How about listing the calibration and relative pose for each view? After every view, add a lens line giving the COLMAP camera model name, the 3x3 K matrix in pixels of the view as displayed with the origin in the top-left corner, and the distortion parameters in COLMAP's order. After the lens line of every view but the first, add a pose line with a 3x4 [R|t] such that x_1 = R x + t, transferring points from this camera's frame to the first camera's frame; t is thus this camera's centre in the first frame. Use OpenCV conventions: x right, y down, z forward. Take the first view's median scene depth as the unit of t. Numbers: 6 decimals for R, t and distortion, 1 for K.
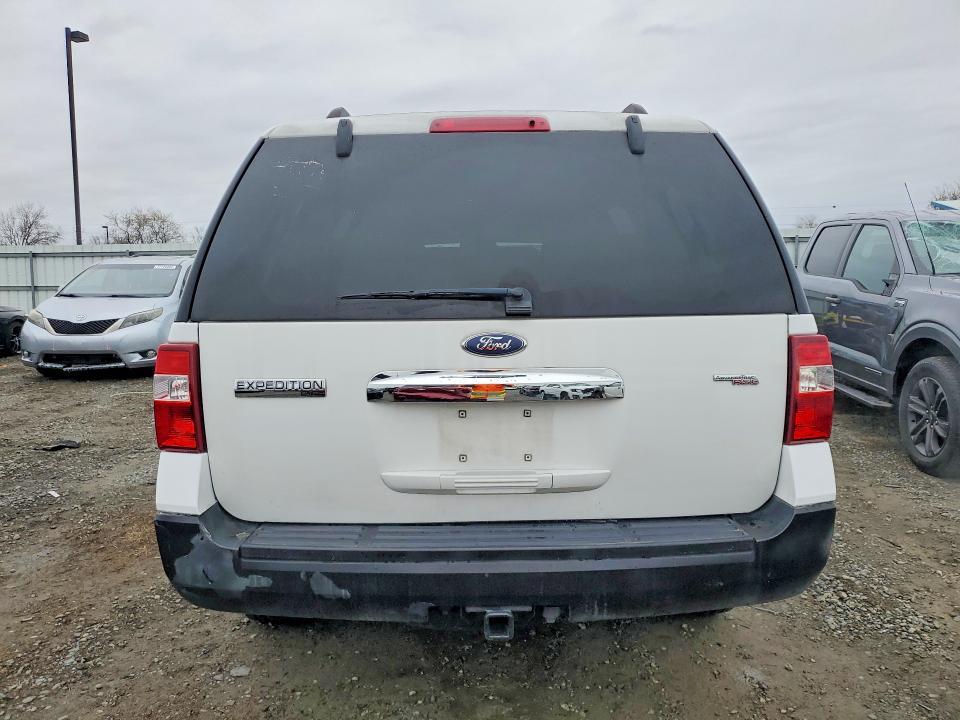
lens RADIAL K [[750.5, 0, 480.0], [0, 750.5, 360.0], [0, 0, 1]] dist [0.033759, 0.000979]
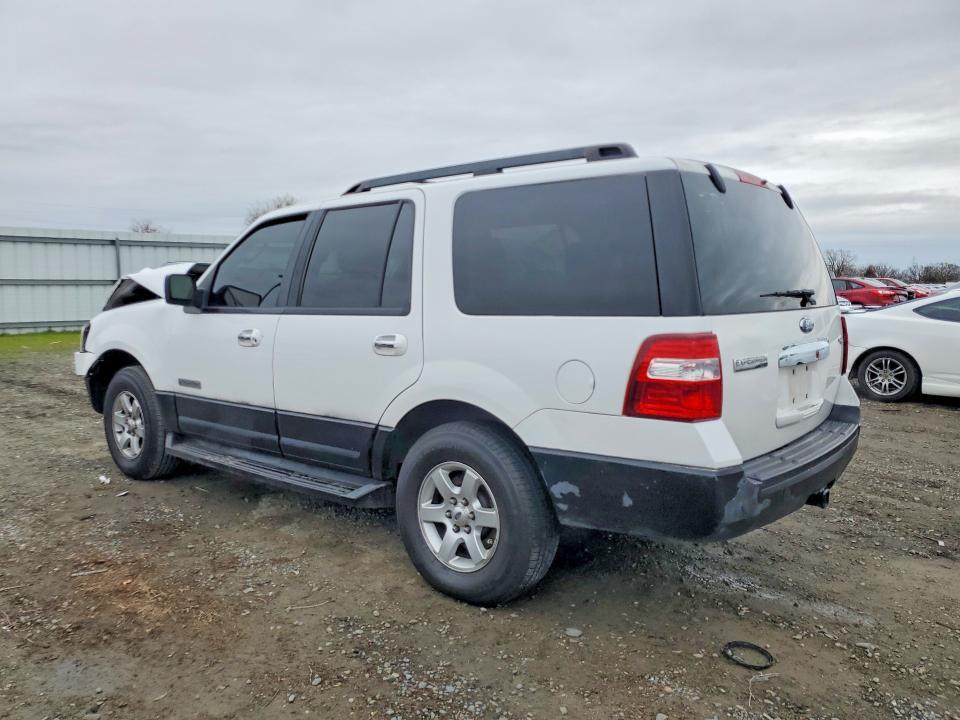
lens RADIAL K [[750.5, 0, 480.0], [0, 750.5, 360.0], [0, 0, 1]] dist [0.033759, 0.000979]
pose [[0.651735, -0.066229, 0.755550, -1.206048], [0.069398, 0.997209, 0.027550, -0.029561], [-0.755265, 0.034478, 0.654512, 0.357580]]
